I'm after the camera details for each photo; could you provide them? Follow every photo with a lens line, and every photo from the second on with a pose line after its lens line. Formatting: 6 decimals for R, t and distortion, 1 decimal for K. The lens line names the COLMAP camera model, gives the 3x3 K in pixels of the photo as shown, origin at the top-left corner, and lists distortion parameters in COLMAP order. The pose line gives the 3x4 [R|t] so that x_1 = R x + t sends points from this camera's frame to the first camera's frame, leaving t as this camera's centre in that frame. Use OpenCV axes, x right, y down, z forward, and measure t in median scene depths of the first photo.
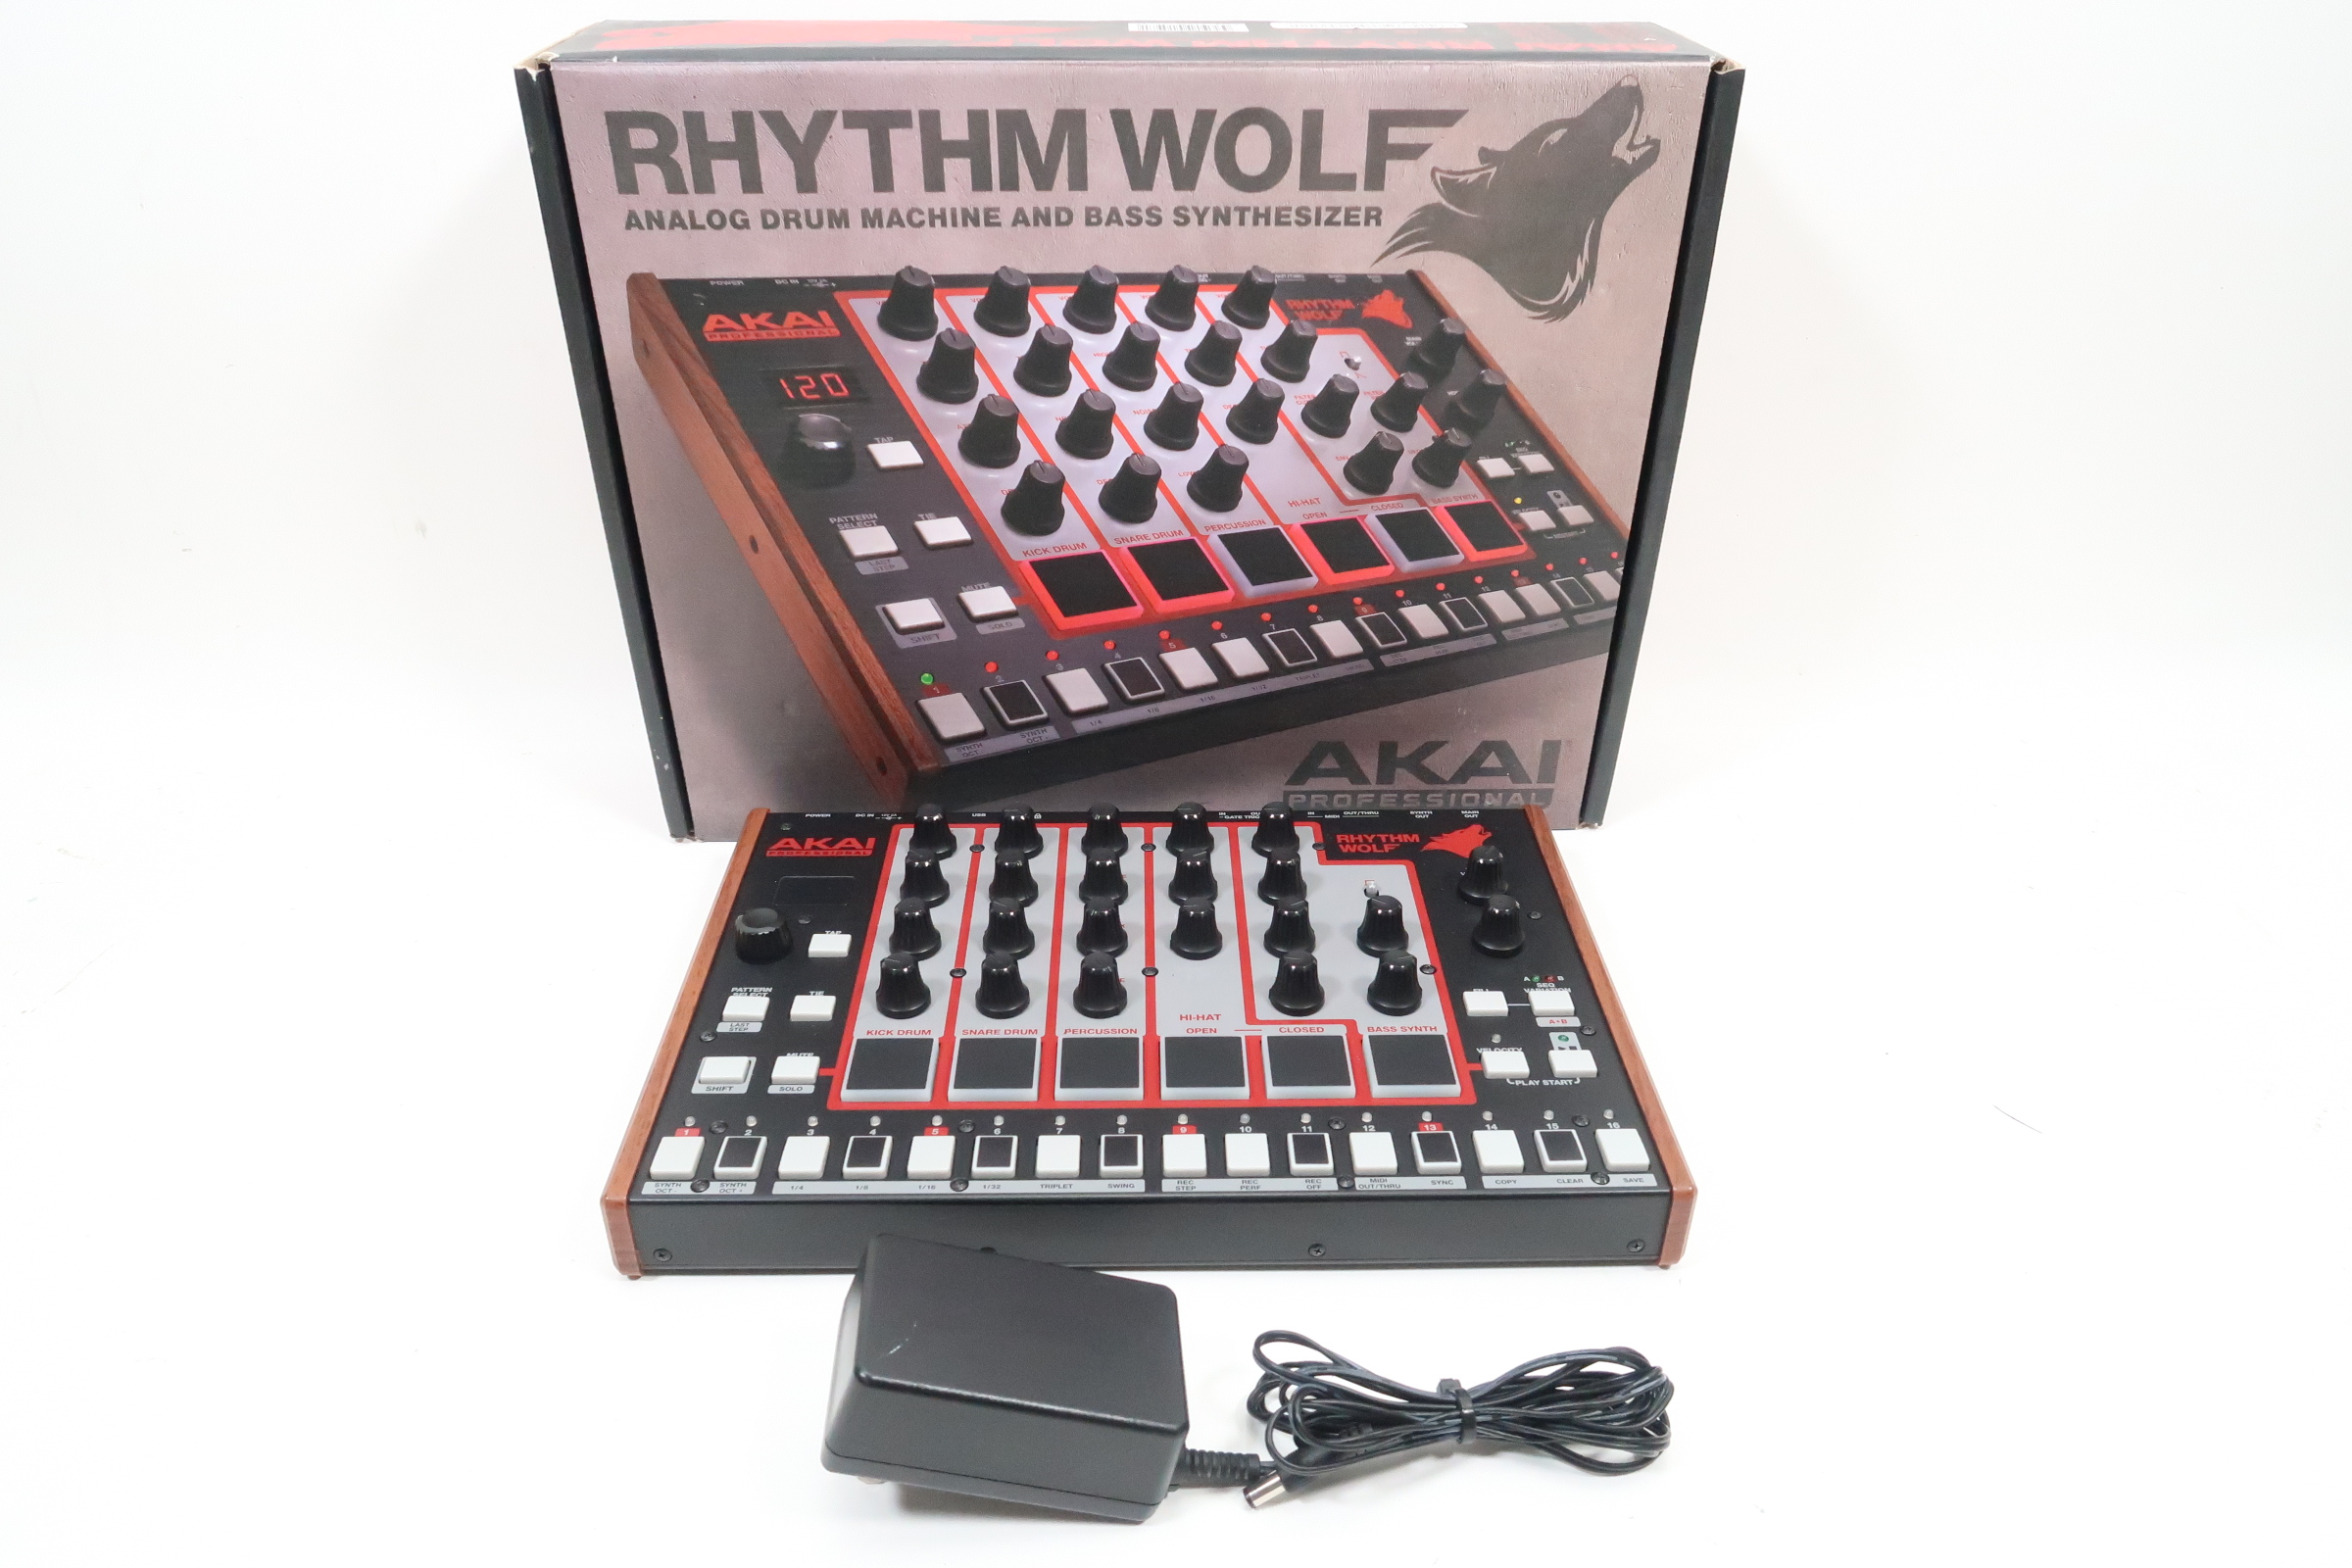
lens RADIAL K [[1560.2, 0, 1176.0], [0, 1560.2, 784.0], [0, 0, 1]] dist [0.000562, 0.000142]
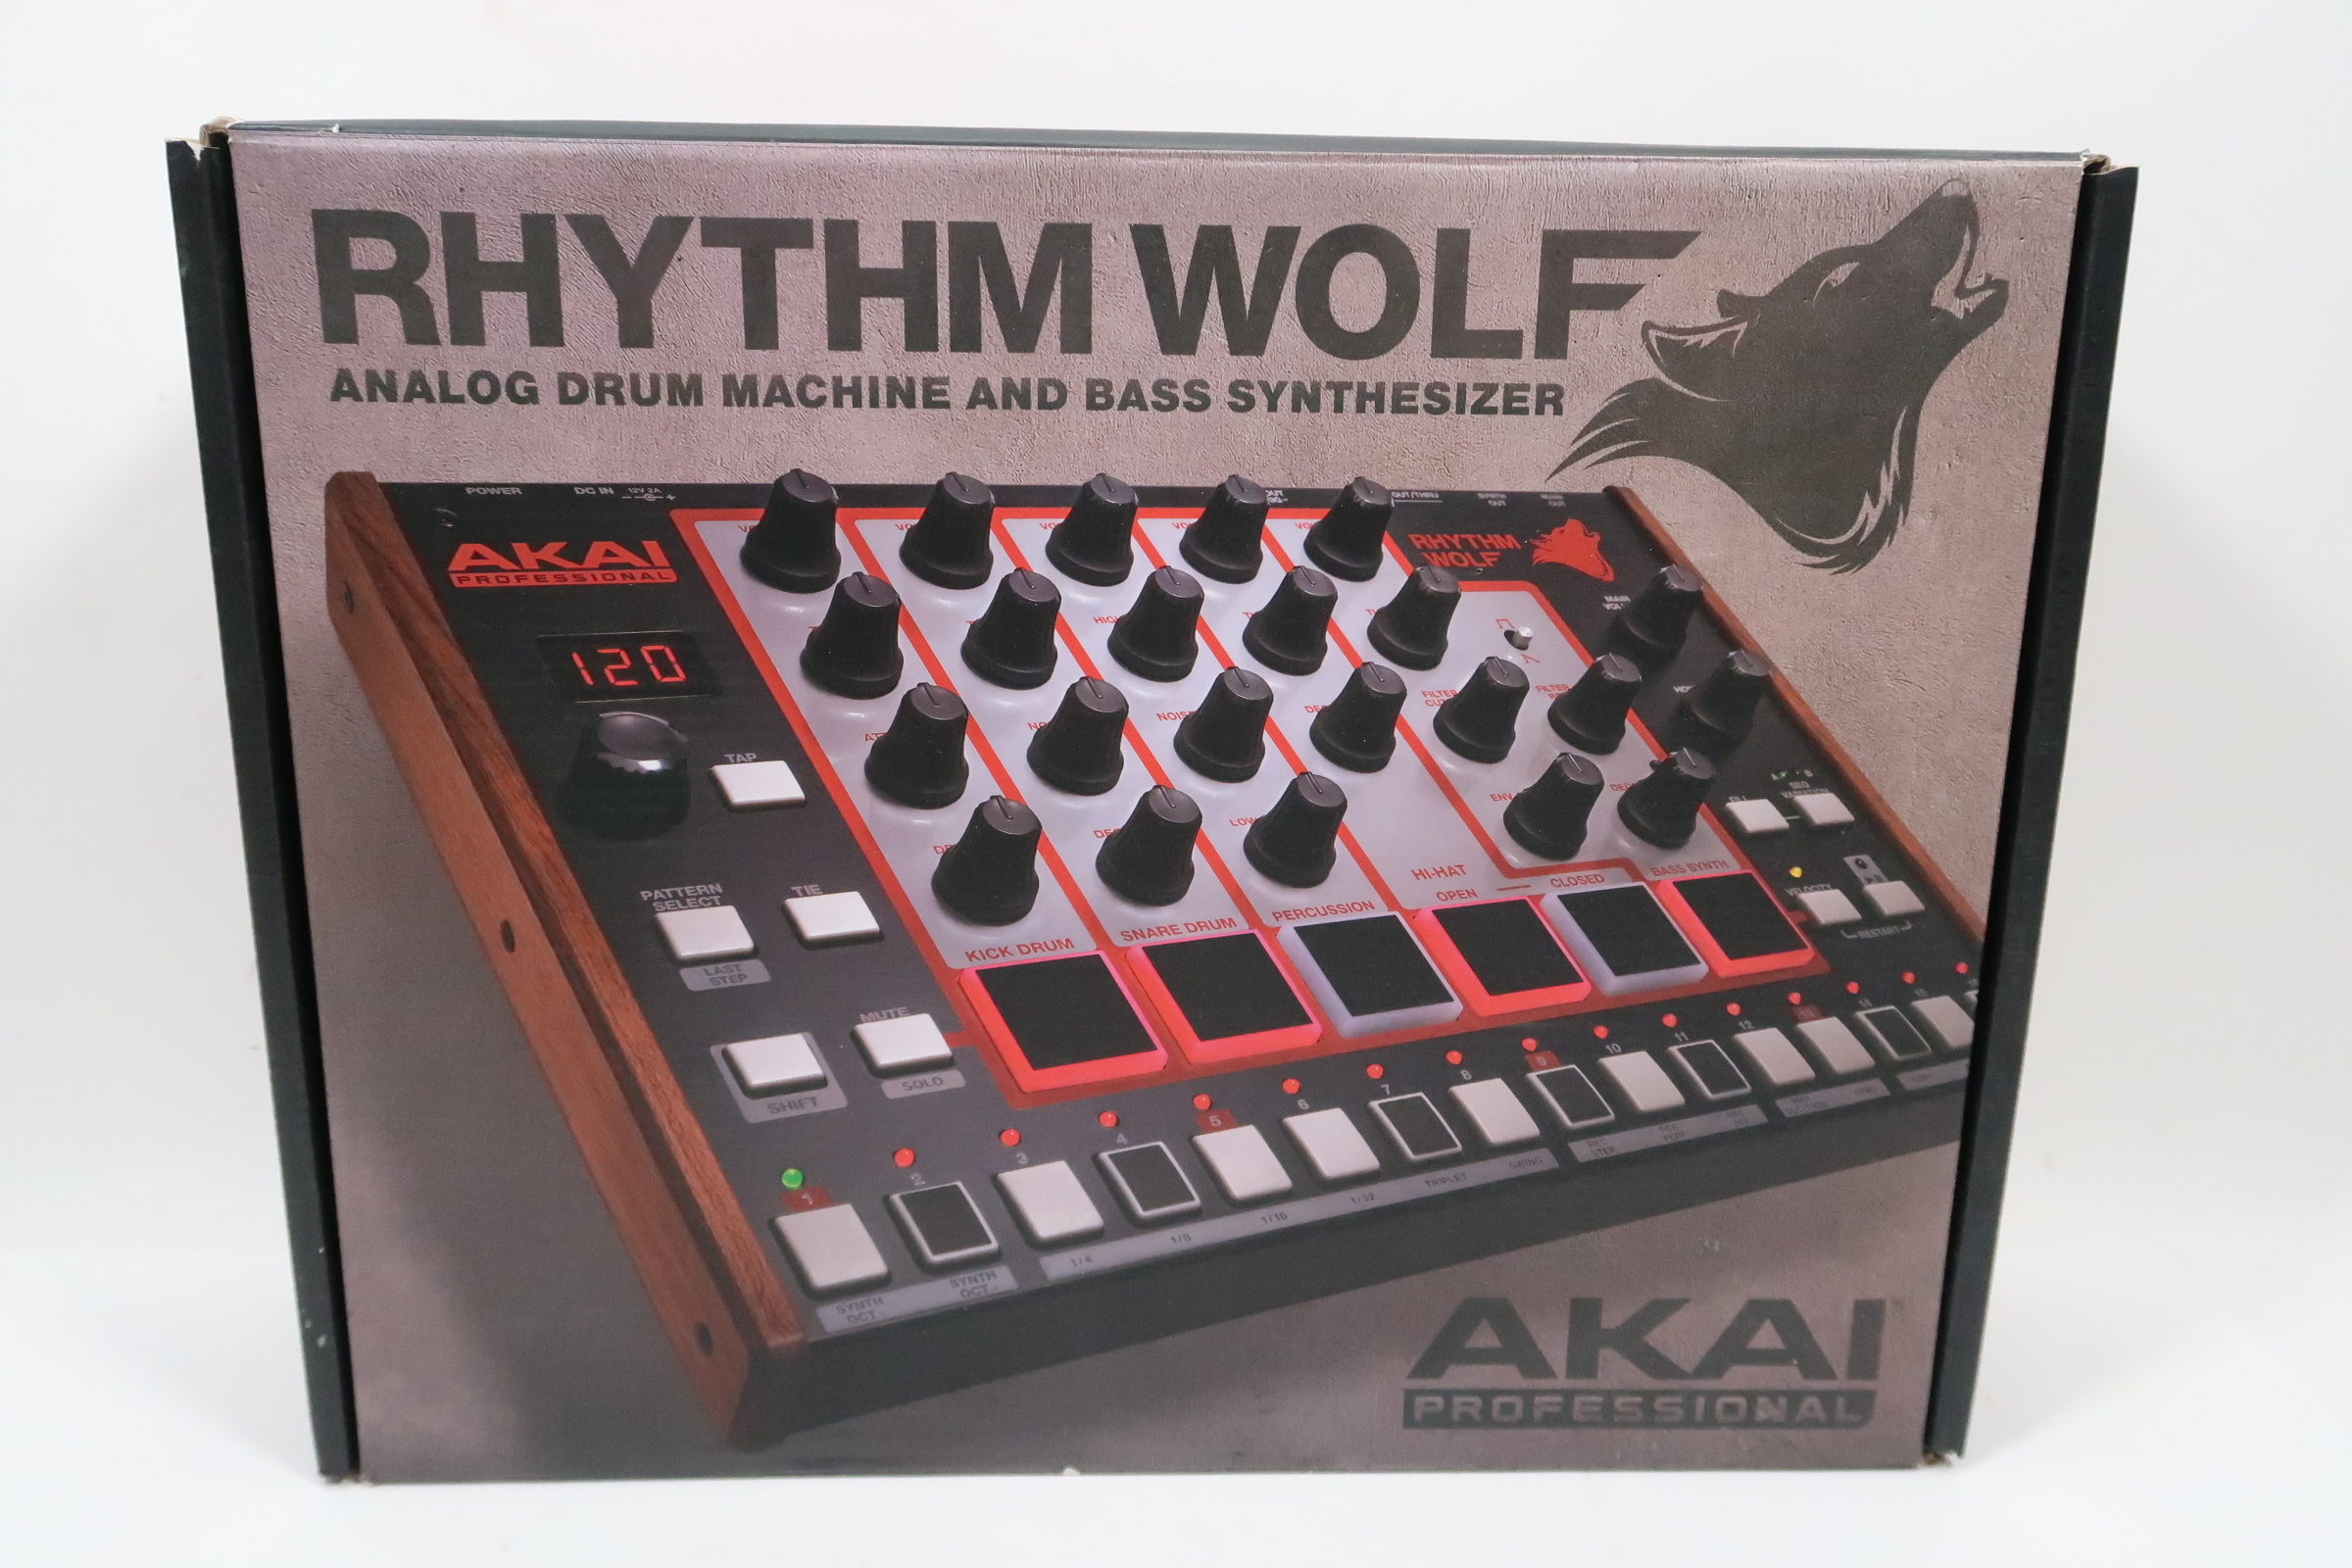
lens RADIAL K [[1497.7, 0, 1176.0], [0, 1497.7, 784.0], [0, 0, 1]] dist [0.020759, 0.000987]
pose [[0.999955, 0.007430, 0.005875, -0.023463], [-0.004823, 0.933186, -0.359361, -0.004764], [-0.008152, 0.359317, 0.933180, 0.469656]]
